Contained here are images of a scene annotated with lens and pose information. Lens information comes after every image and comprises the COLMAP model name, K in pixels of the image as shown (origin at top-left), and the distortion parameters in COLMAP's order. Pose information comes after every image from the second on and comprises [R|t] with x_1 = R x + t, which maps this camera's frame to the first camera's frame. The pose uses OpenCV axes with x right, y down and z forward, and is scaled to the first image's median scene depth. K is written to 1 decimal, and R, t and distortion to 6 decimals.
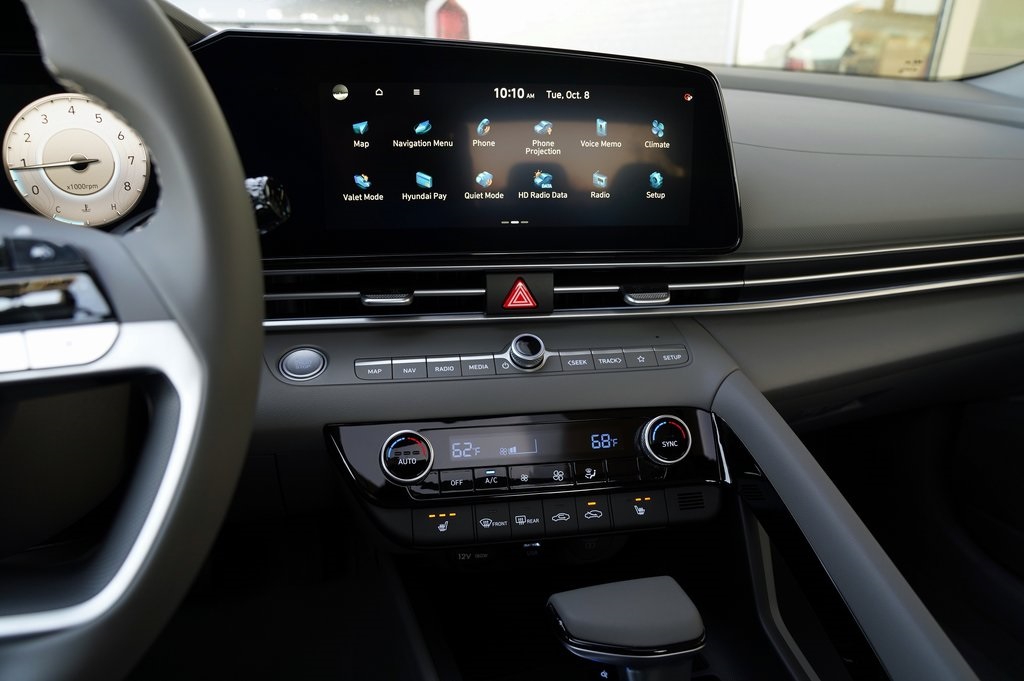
lens RADIAL K [[707.6, 0, 512.0], [0, 707.6, 340.5], [0, 0, 1]] dist [-0.125503, 0.086914]
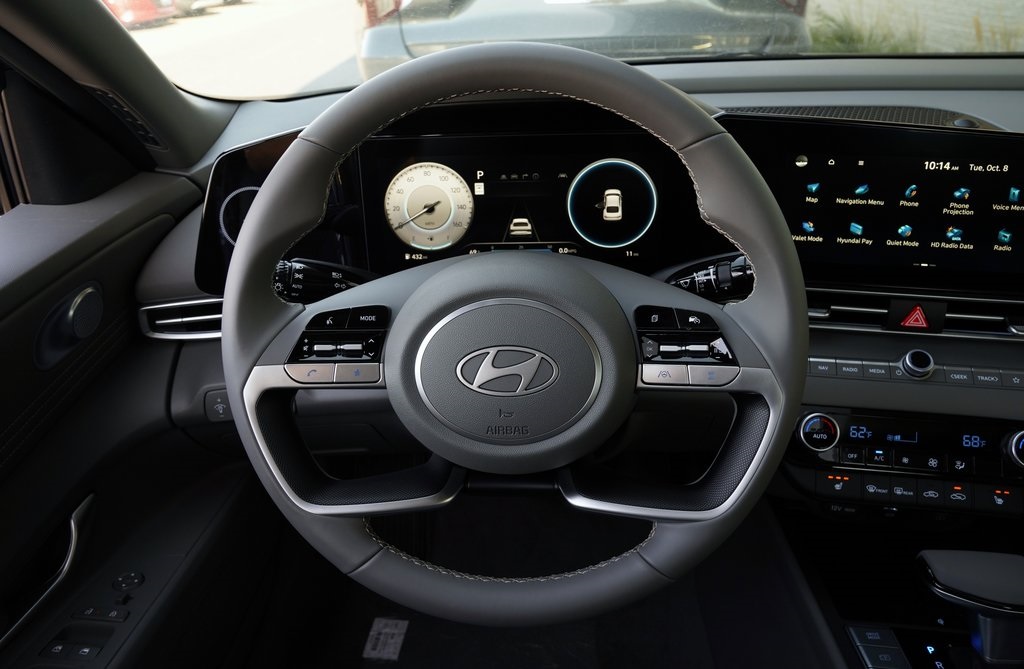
lens RADIAL K [[762.5, 0, 512.0], [0, 762.5, 334.5], [0, 0, 1]] dist [-0.116163, 0.101240]
pose [[0.932972, 0.118936, -0.339733, -0.220659], [-0.080034, 0.988751, 0.126360, -0.152302], [0.350940, -0.090700, 0.931995, -0.526363]]
